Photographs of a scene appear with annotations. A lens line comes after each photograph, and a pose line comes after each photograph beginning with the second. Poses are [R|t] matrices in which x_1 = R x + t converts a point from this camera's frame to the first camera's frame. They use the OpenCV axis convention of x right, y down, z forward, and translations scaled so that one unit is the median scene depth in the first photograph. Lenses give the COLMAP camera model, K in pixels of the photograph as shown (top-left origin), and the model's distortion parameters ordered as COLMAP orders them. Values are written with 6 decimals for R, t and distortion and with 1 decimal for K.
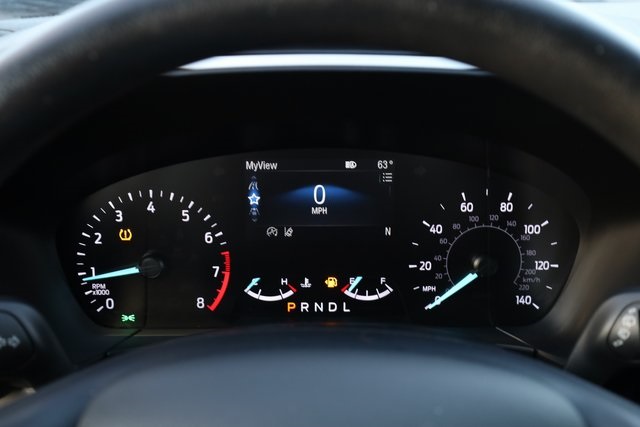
lens RADIAL K [[818.6, 0, 323.0], [0, 818.6, 216.6], [0, 0, 1]] dist [-0.028016, 0.000000]
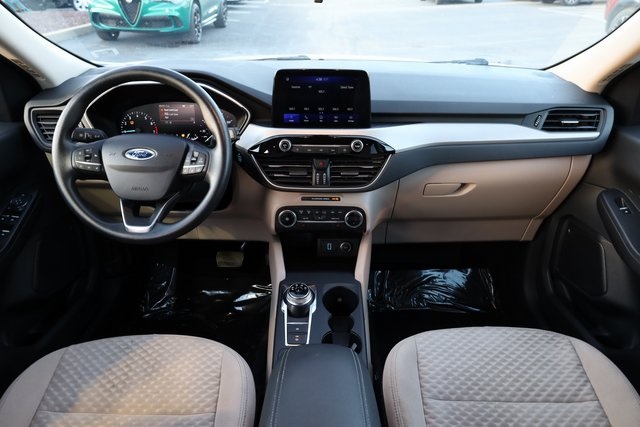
lens RADIAL K [[448.5, 0, 318.2], [0, 448.5, 210.7], [0, 0, 1]] dist [0.005727, -0.001229]
pose [[0.999488, 0.014445, -0.028561, 0.789723], [-0.010647, 0.991597, 0.128925, 0.163989], [0.030183, -0.128555, 0.991243, -1.321701]]
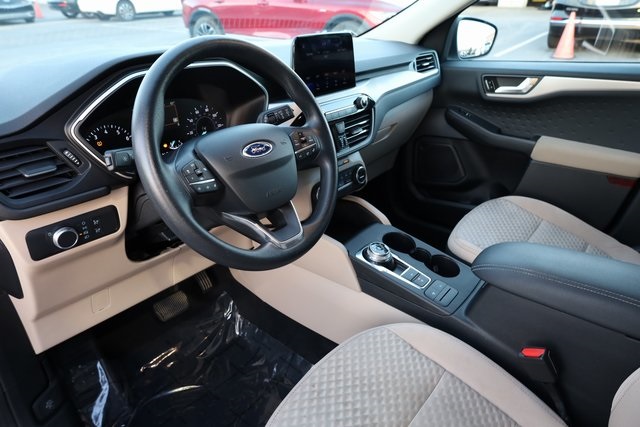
lens RADIAL K [[448.5, 0, 317.3], [0, 448.5, 209.7], [0, 0, 1]] dist [0.005727, -0.001229]
pose [[0.639704, -0.330269, 0.694047, -0.904328], [0.267982, 0.942152, 0.201333, 0.124786], [-0.720392, 0.057199, 0.691204, -0.582105]]
